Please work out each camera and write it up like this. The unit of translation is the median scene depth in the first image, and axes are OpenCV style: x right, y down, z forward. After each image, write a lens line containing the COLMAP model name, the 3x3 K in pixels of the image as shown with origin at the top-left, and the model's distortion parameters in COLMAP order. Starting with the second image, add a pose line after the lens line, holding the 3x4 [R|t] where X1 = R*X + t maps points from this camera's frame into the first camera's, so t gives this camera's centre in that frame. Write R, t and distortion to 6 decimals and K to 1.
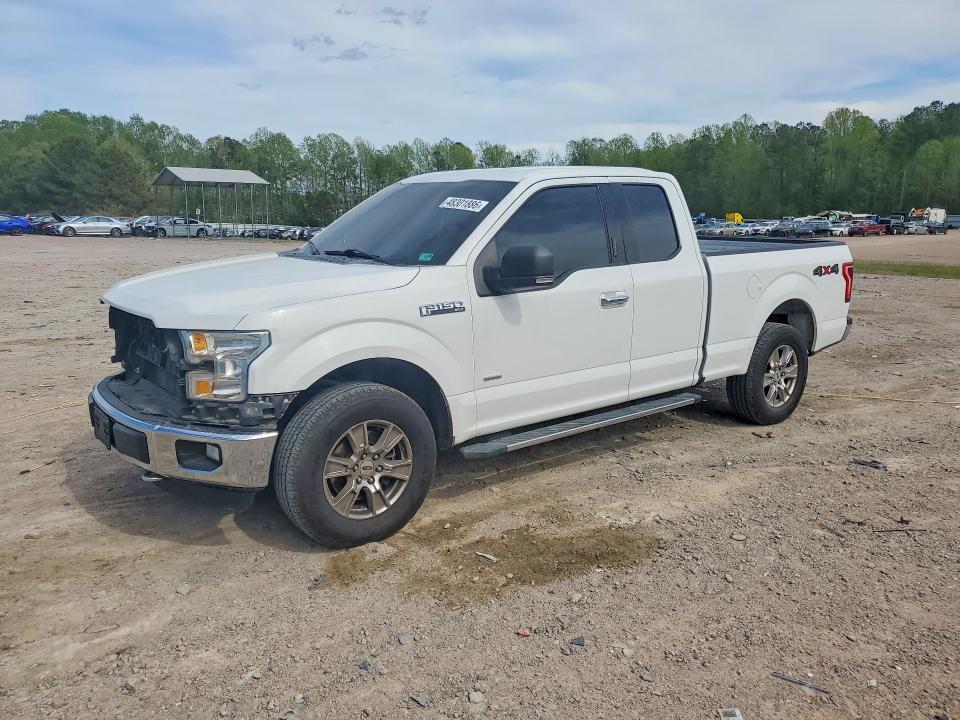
lens RADIAL K [[747.8, 0, 473.1], [0, 747.8, 361.8], [0, 0, 1]] dist [0.007406, 0.012754]
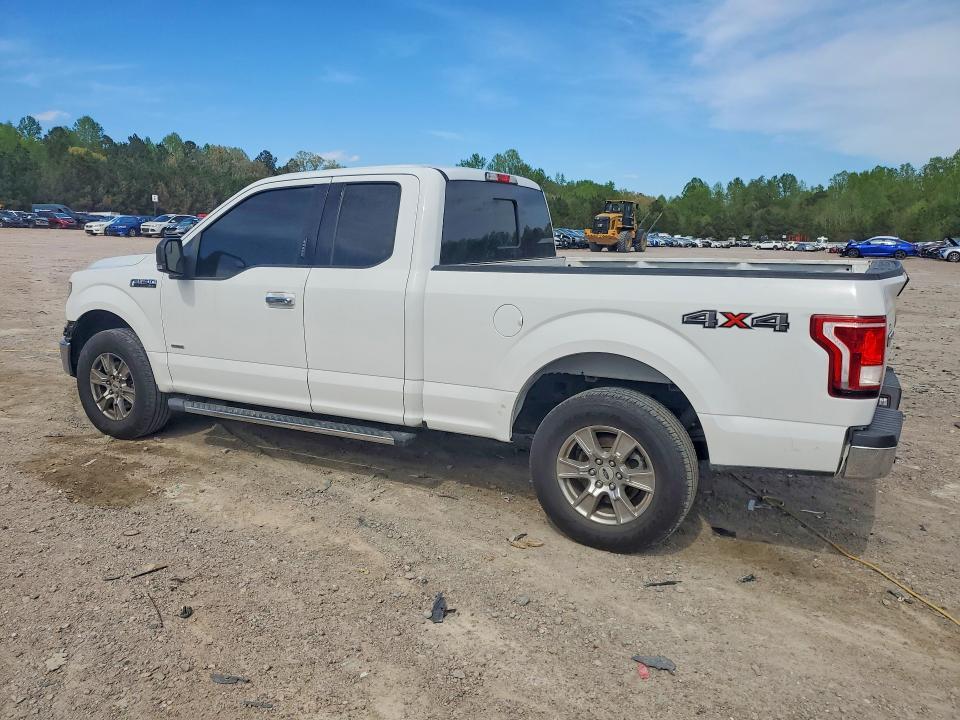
lens RADIAL K [[747.8, 0, 473.1], [0, 747.8, 361.8], [0, 0, 1]] dist [0.007406, 0.012754]
pose [[0.416449, 0.195512, -0.887888, 1.147611], [-0.170661, 0.976054, 0.134881, -0.175147], [0.892998, 0.095357, 0.439843, 0.789261]]
